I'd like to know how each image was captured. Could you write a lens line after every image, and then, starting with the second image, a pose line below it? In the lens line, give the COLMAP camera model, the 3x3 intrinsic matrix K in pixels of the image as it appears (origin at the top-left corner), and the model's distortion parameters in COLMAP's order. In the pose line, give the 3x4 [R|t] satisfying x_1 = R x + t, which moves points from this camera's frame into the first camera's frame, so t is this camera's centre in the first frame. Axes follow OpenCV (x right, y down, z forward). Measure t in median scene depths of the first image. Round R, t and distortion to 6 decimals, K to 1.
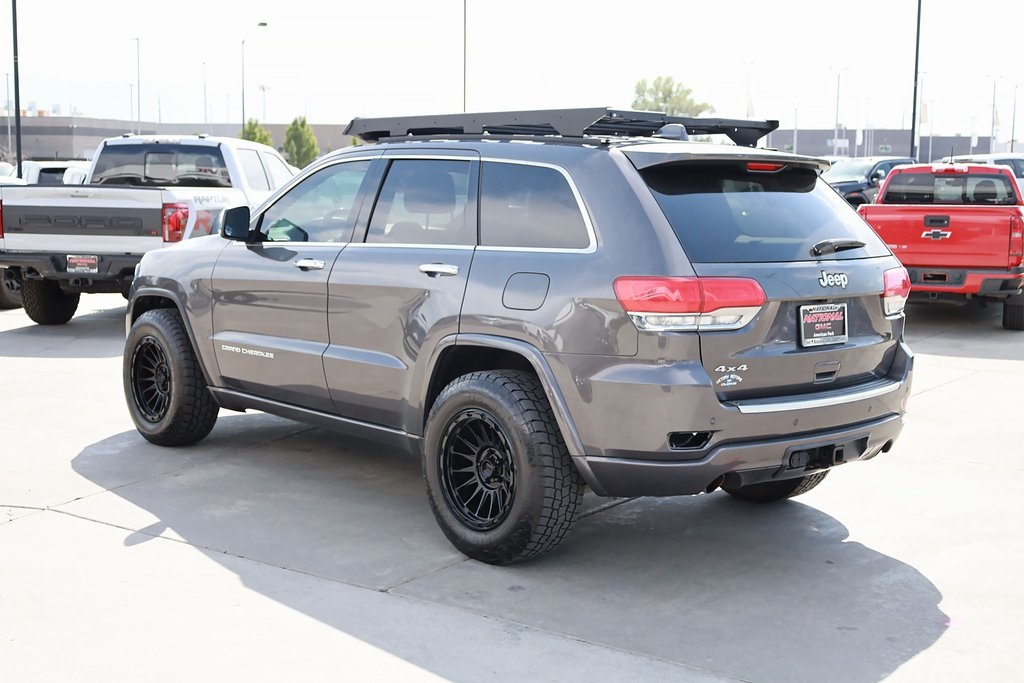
lens RADIAL K [[1306.4, 0, 512.0], [0, 1306.4, 341.5], [0, 0, 1]] dist [0.005763, 0.051023]
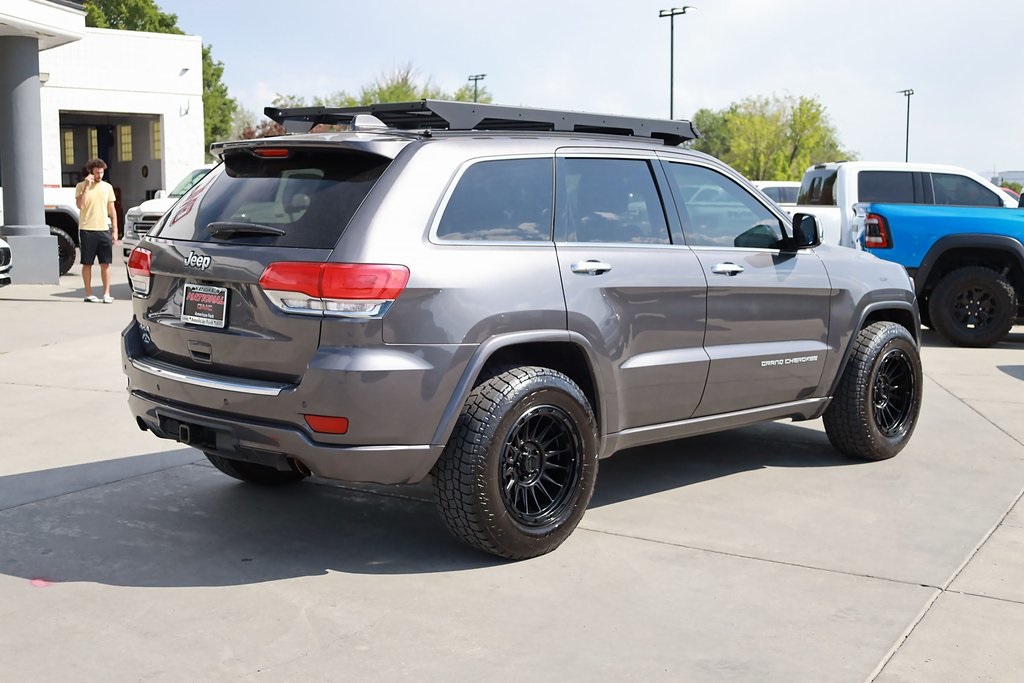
lens RADIAL K [[1306.4, 0, 512.0], [0, 1306.4, 341.5], [0, 0, 1]] dist [0.005763, 0.051023]
pose [[0.070565, 0.095357, -0.992939, 1.222809], [-0.134924, 0.987185, 0.085216, -0.100427], [0.988340, 0.127958, 0.082527, 1.116931]]
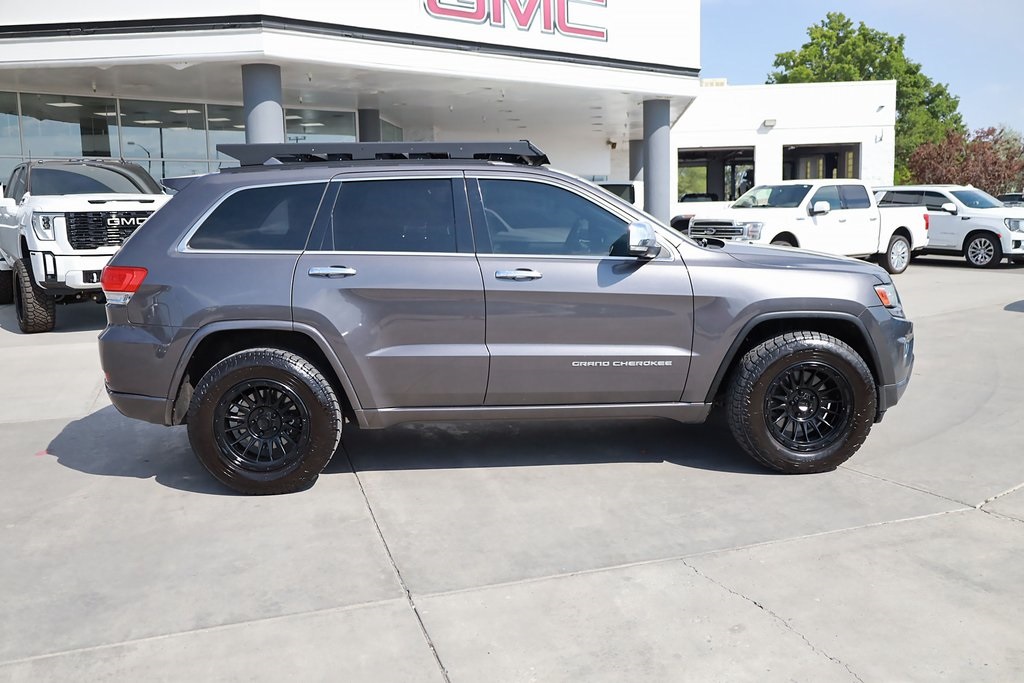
lens RADIAL K [[910.6, 0, 512.0], [0, 910.6, 341.5], [0, 0, 1]] dist [-0.006019, 0.004442]
pose [[-0.626106, 0.110482, -0.771871, 0.627402], [-0.087796, 0.973627, 0.210577, -0.252017], [0.774779, 0.199611, -0.599894, 2.207370]]
